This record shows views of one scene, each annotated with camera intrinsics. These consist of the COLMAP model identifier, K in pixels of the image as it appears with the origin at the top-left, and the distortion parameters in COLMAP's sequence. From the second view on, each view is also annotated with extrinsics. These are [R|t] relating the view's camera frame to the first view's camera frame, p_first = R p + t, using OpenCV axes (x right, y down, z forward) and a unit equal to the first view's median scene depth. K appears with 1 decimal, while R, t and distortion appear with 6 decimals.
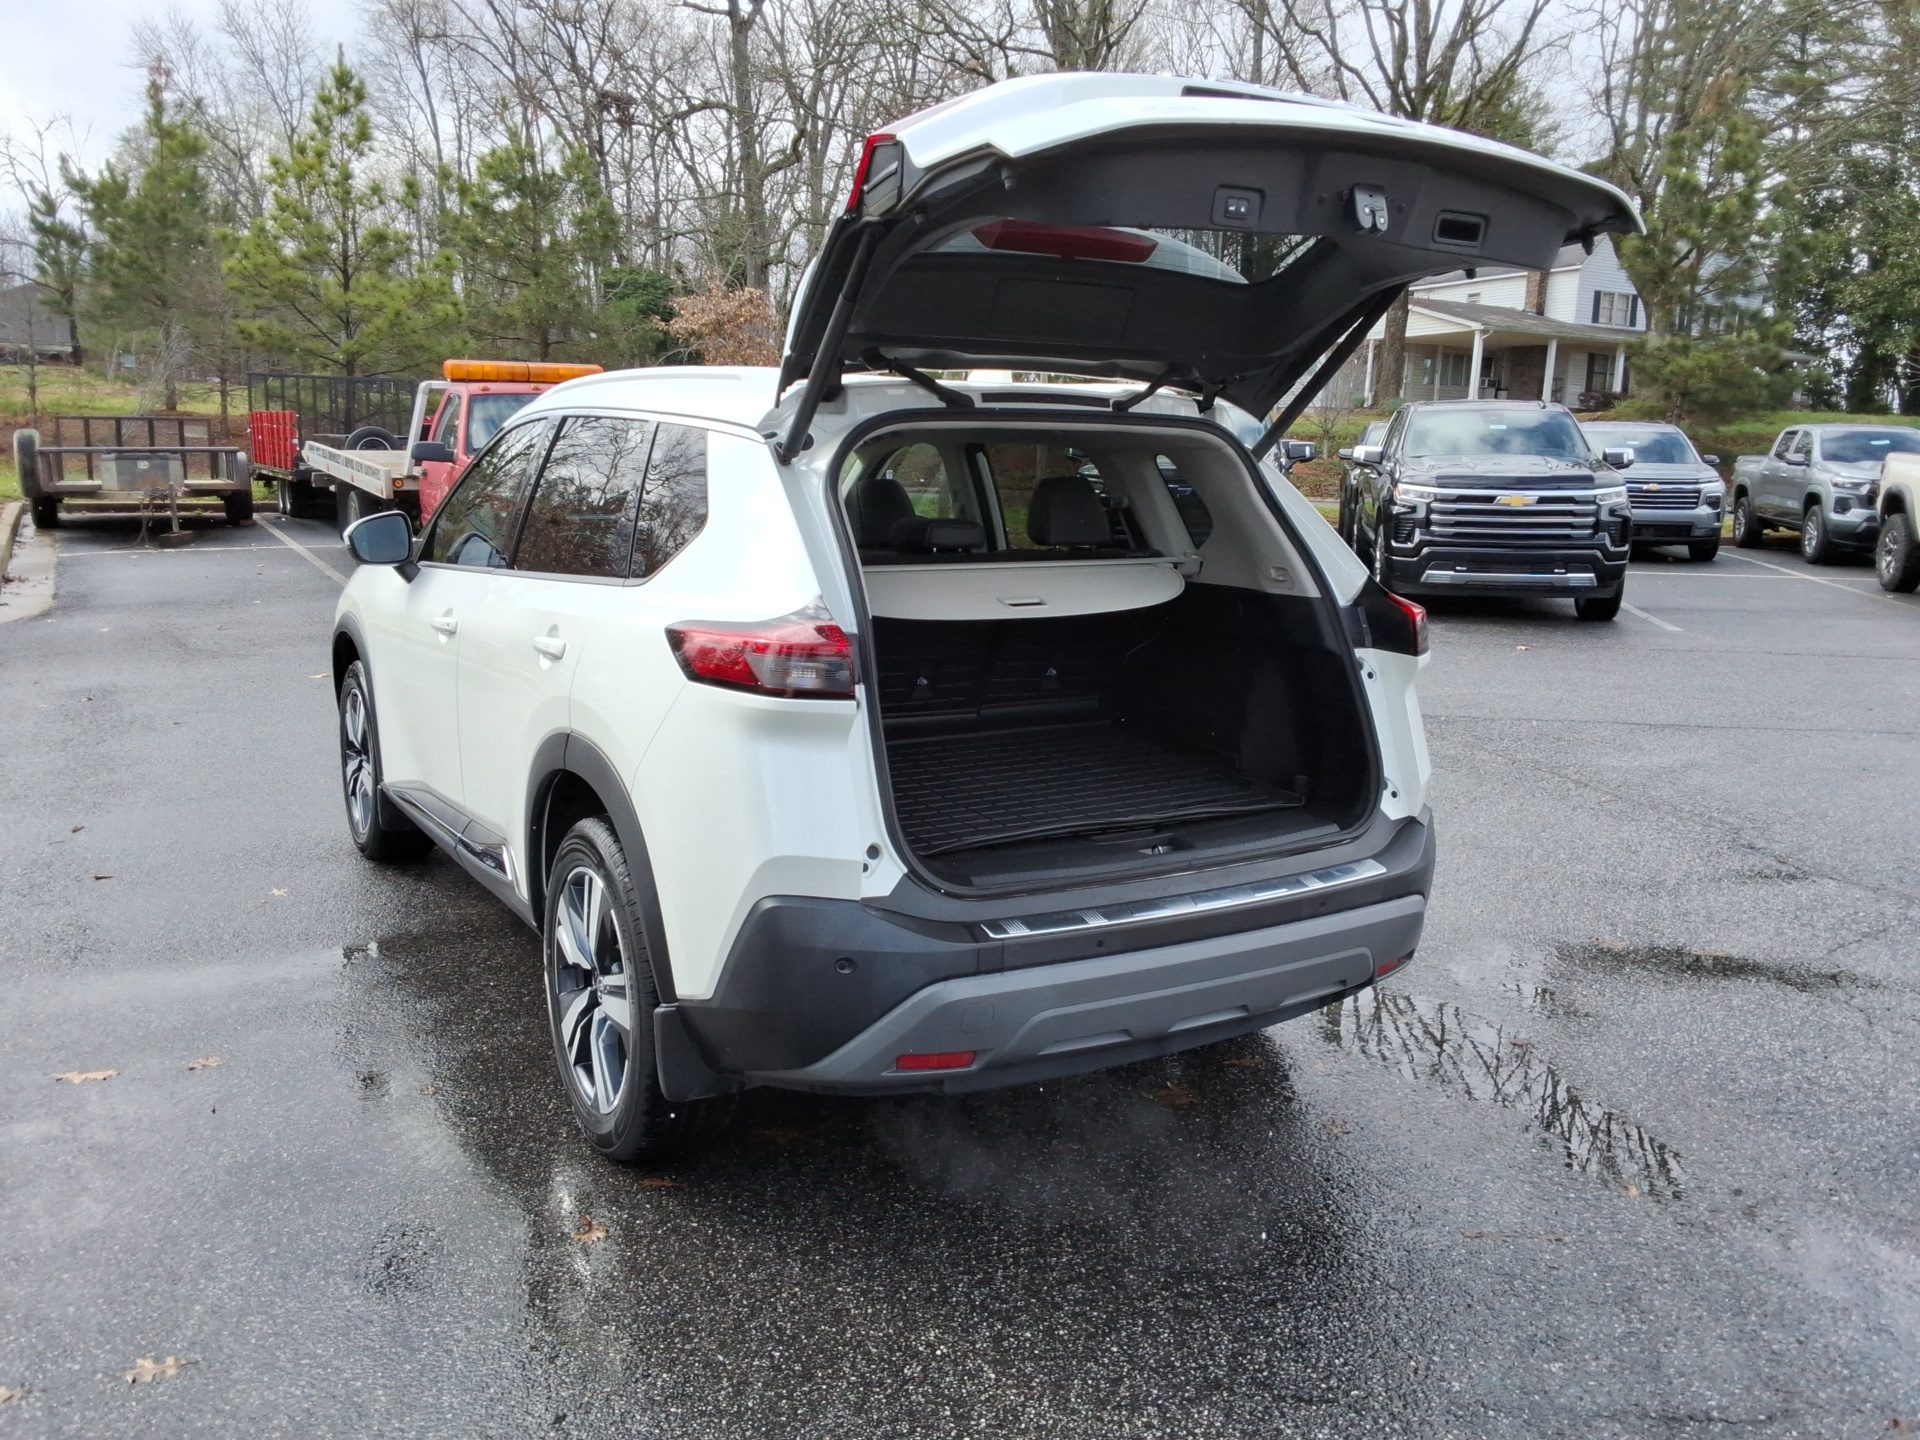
lens RADIAL K [[1546.3, 0, 970.8], [0, 1546.3, 702.2], [0, 0, 1]] dist [0.105027, -0.158284]
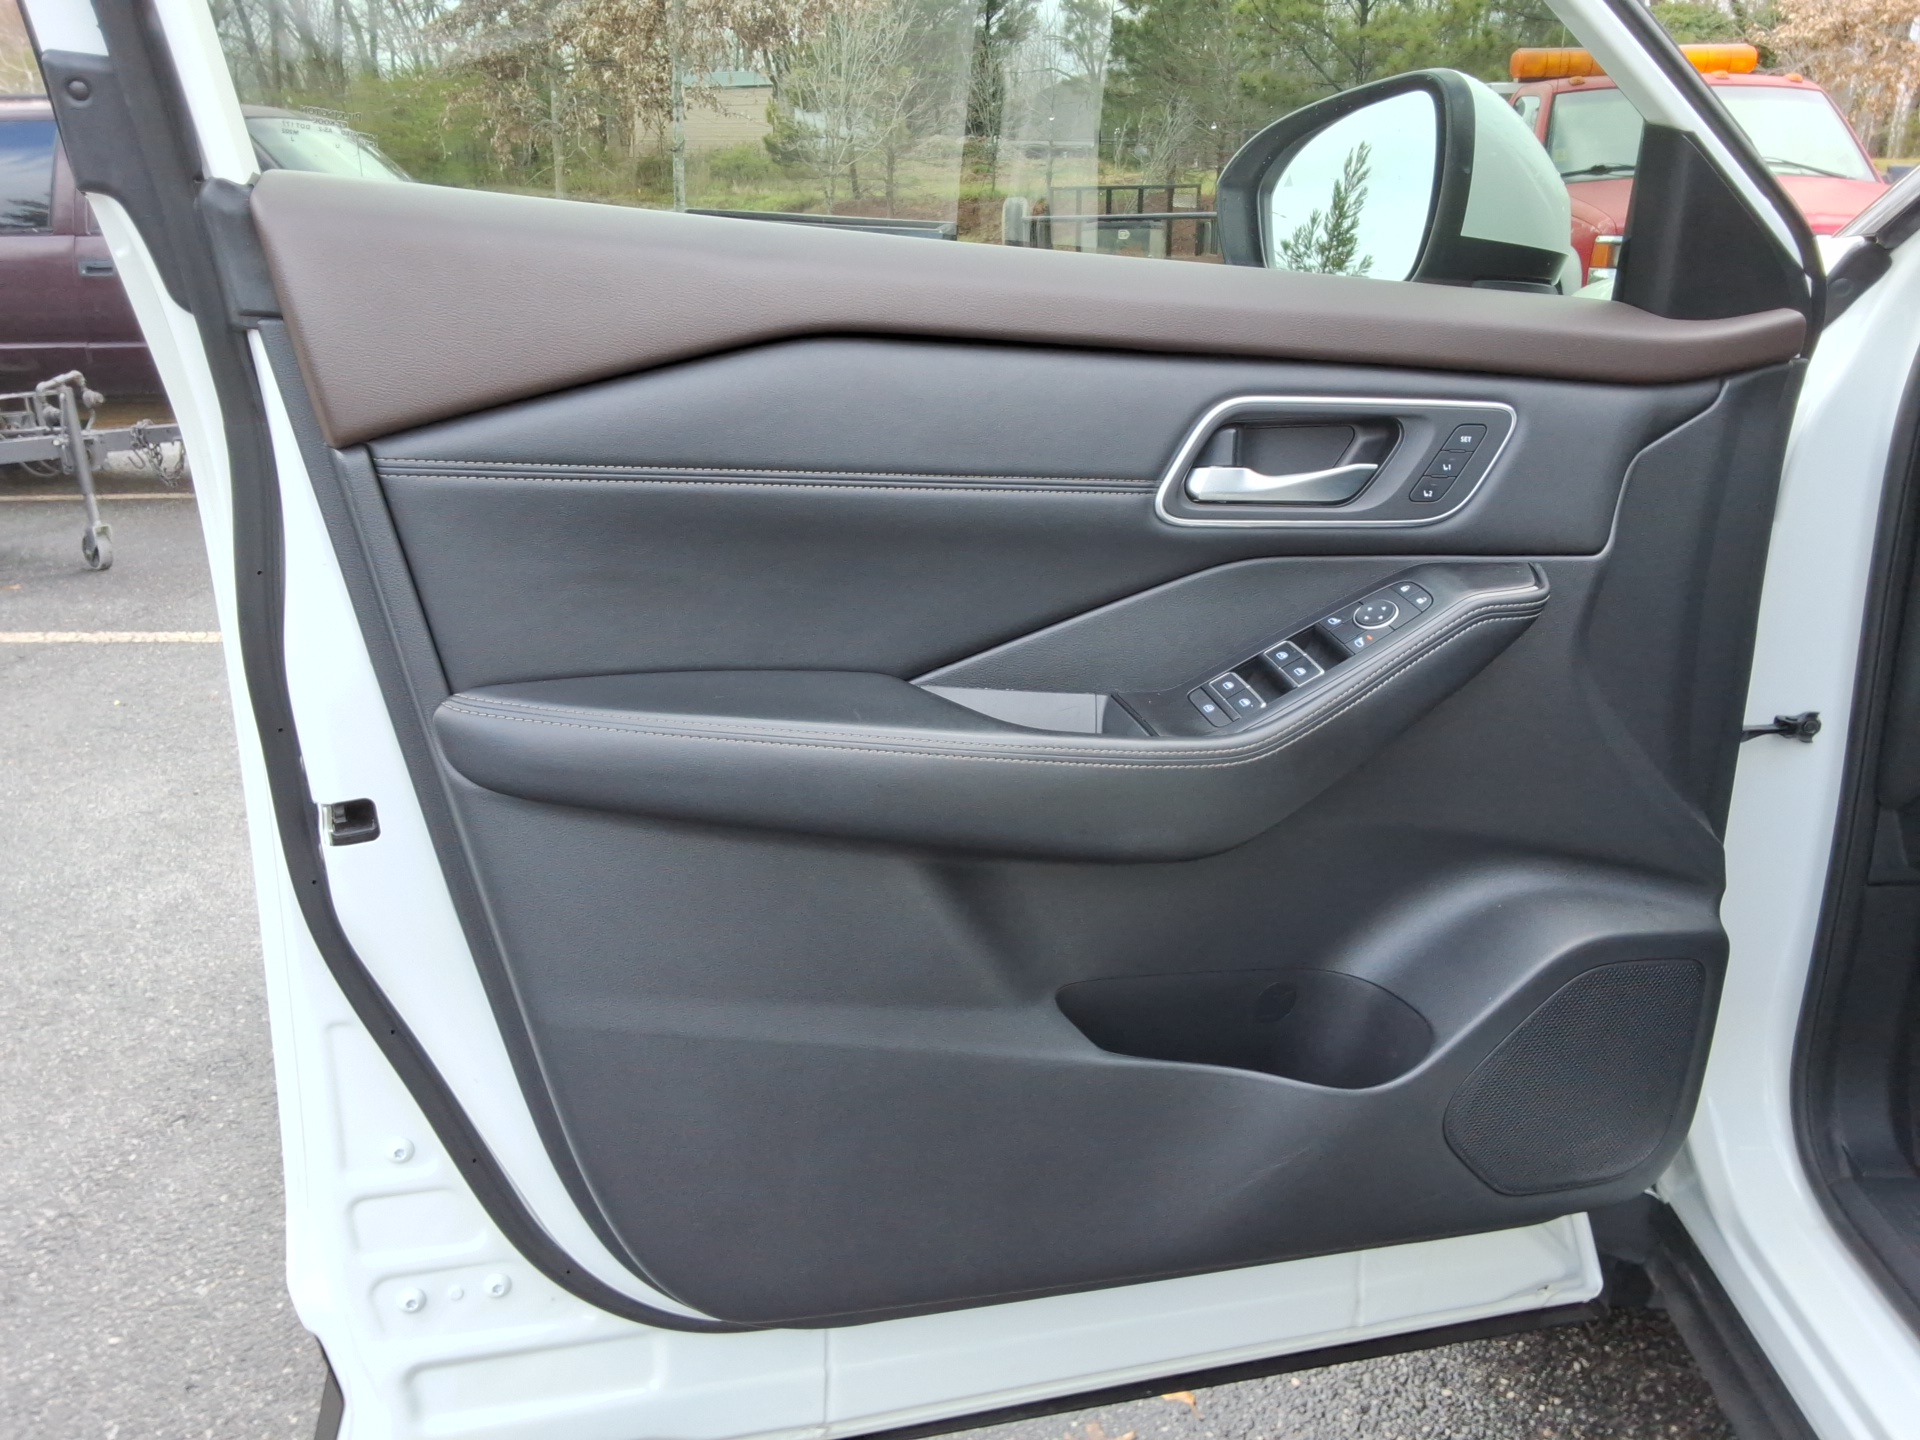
lens RADIAL K [[1546.3, 0, 982.5], [0, 1546.3, 723.1], [0, 0, 1]] dist [0.105027, -0.158284]
pose [[0.835770, 0.149558, -0.528319, -0.043275], [-0.074317, 0.984147, 0.161031, -0.008236], [0.544028, -0.095322, 0.833635, 0.097012]]
